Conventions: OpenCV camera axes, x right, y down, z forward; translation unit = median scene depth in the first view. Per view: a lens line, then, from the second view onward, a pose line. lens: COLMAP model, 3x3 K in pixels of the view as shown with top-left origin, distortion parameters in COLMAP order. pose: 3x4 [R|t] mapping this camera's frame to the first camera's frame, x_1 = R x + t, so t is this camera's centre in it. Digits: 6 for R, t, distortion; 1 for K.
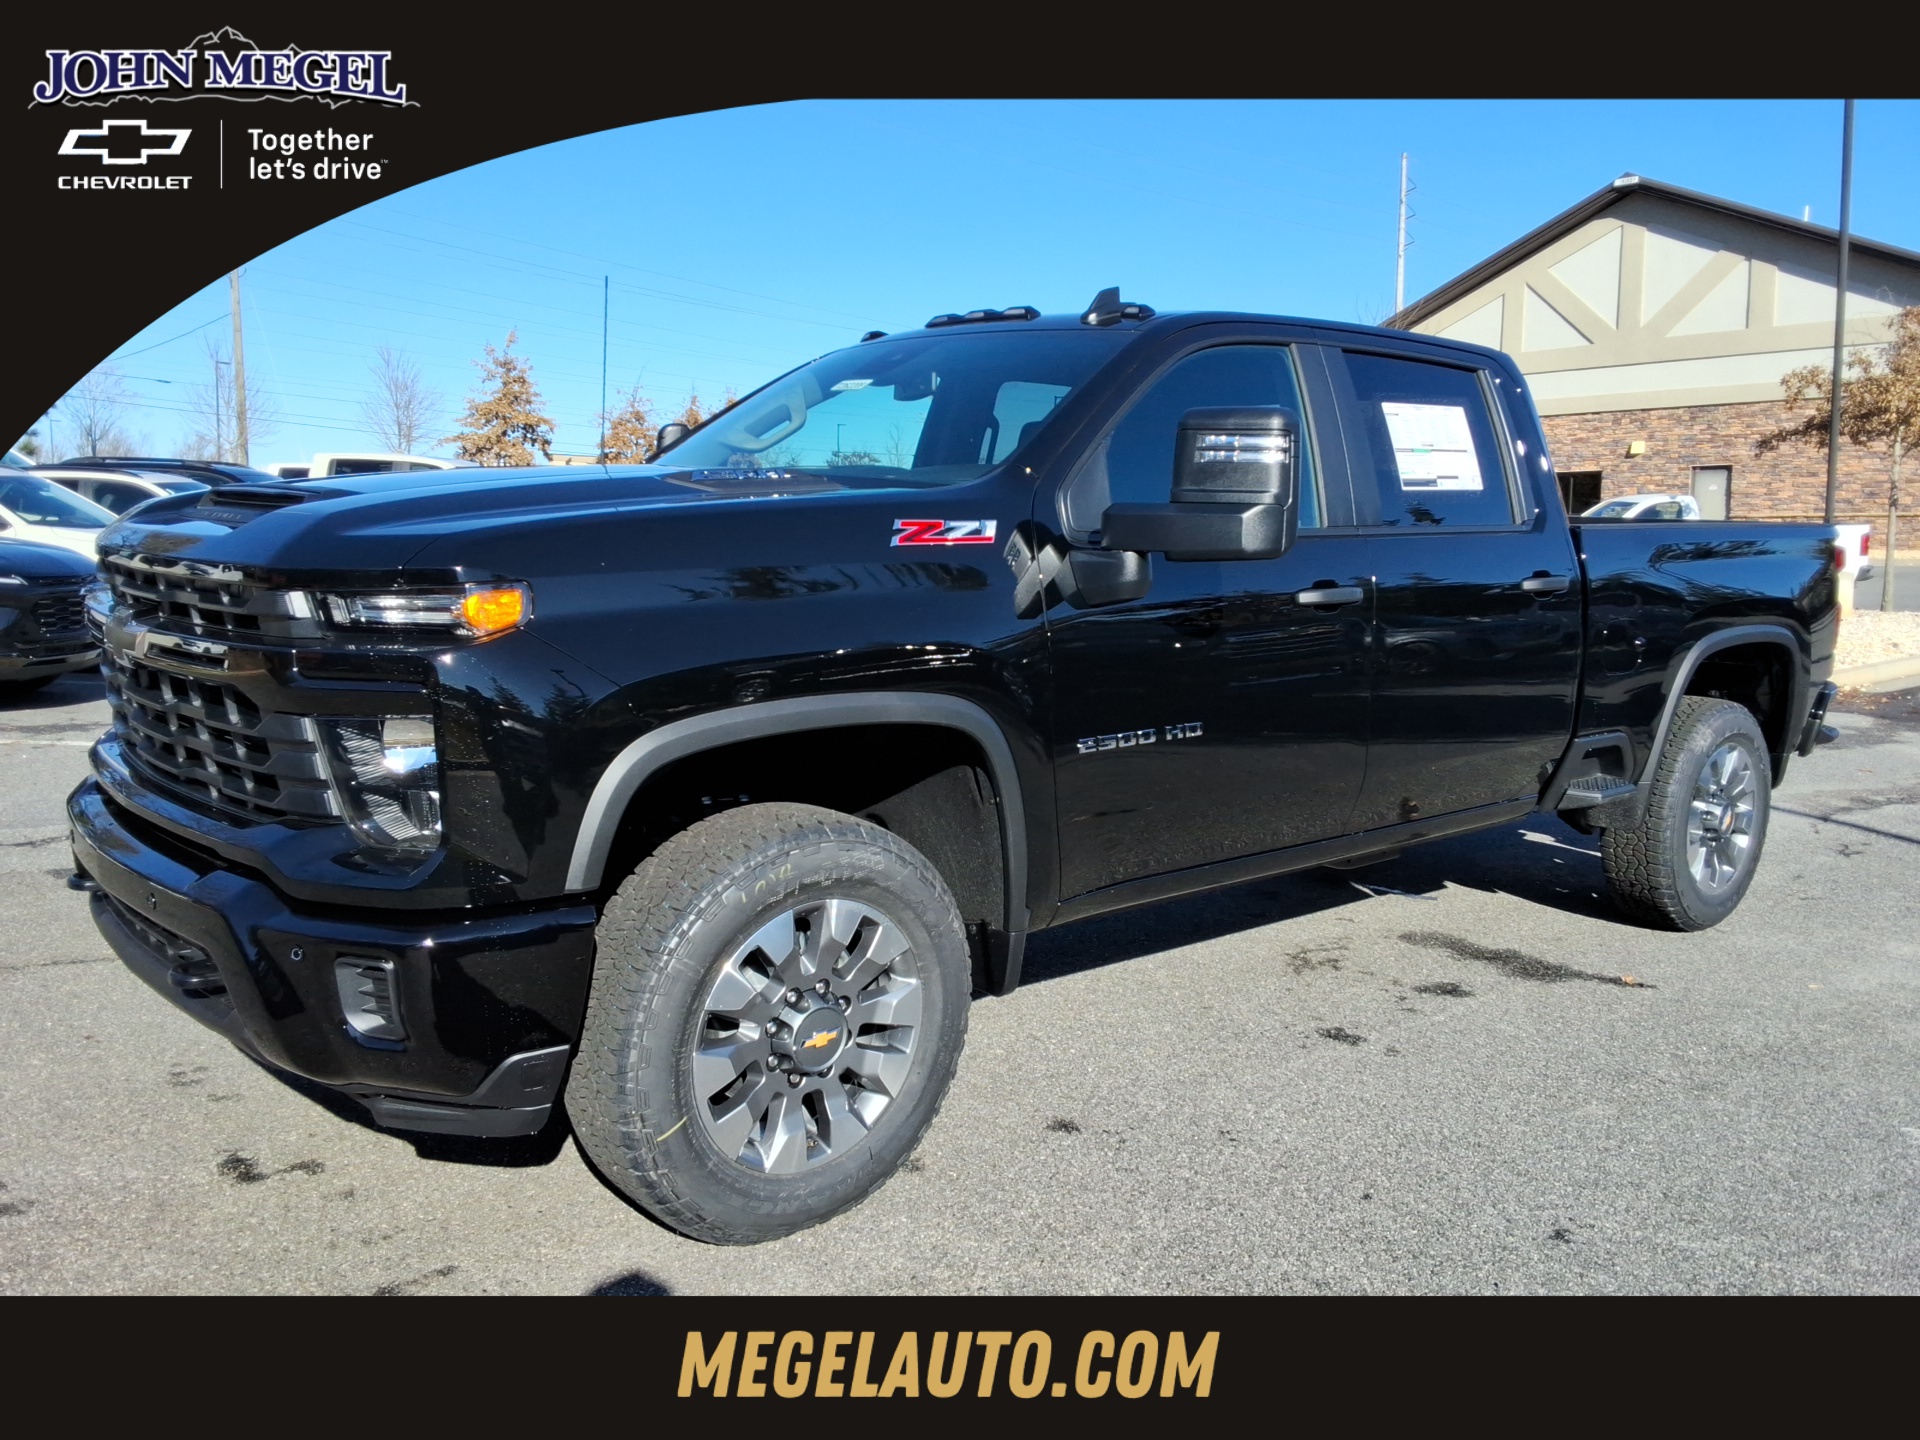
lens RADIAL K [[1546.0, 0, 949.7], [0, 1546.0, 715.7], [0, 0, 1]] dist [0.093019, -0.143433]
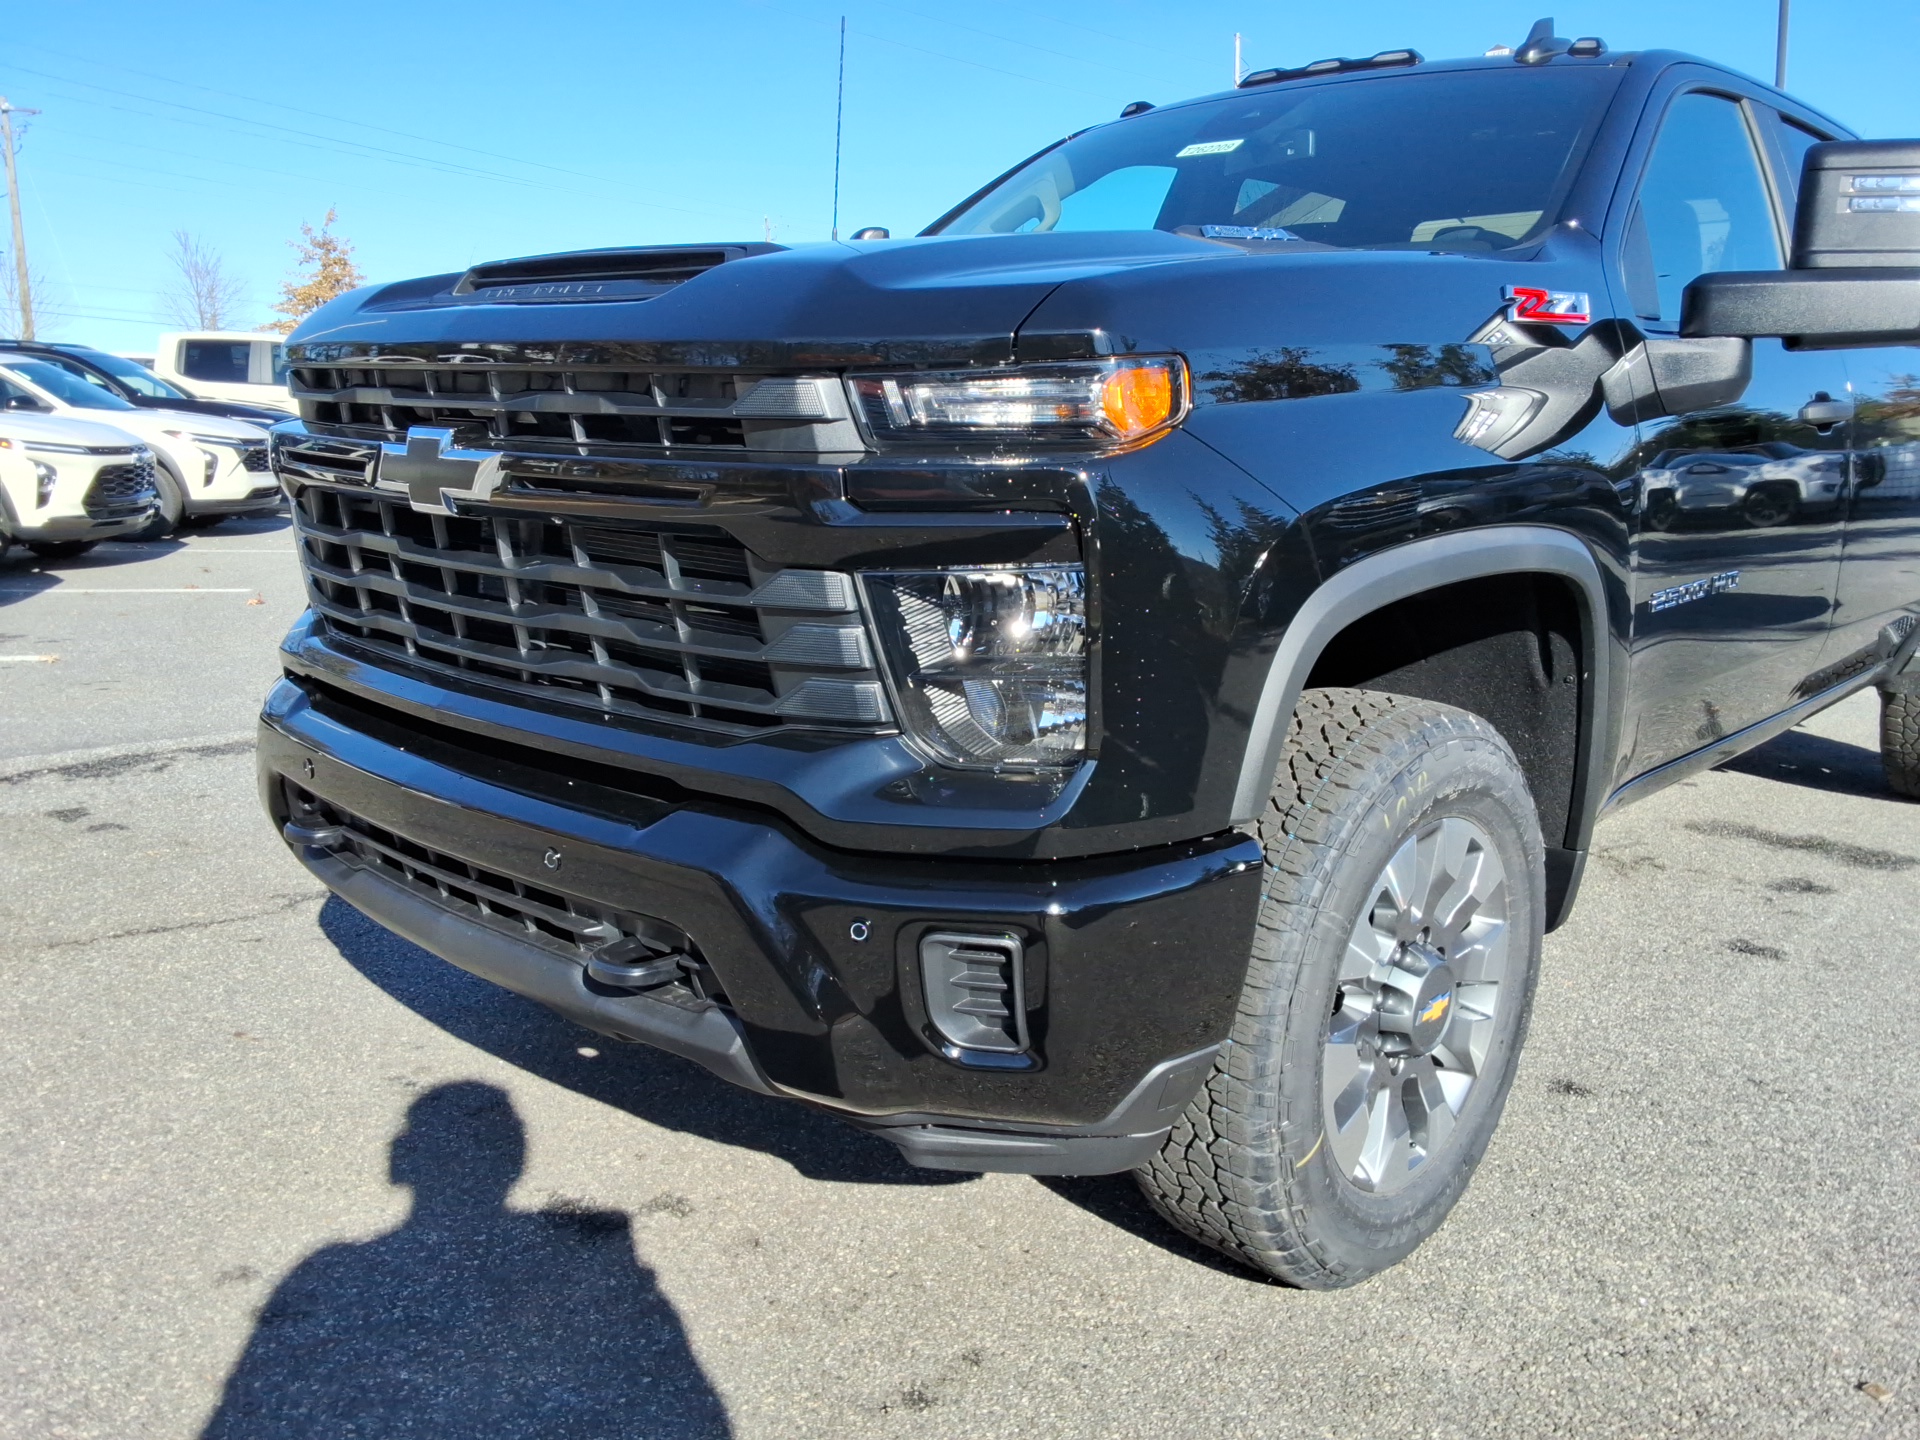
lens RADIAL K [[1546.0, 0, 925.2], [0, 1546.0, 715.4], [0, 0, 1]] dist [0.093019, -0.143433]
pose [[0.994676, -0.034039, 0.097267, -0.386628], [0.027618, 0.997396, 0.066618, 0.015898], [-0.099282, -0.063577, 0.993026, 0.304248]]
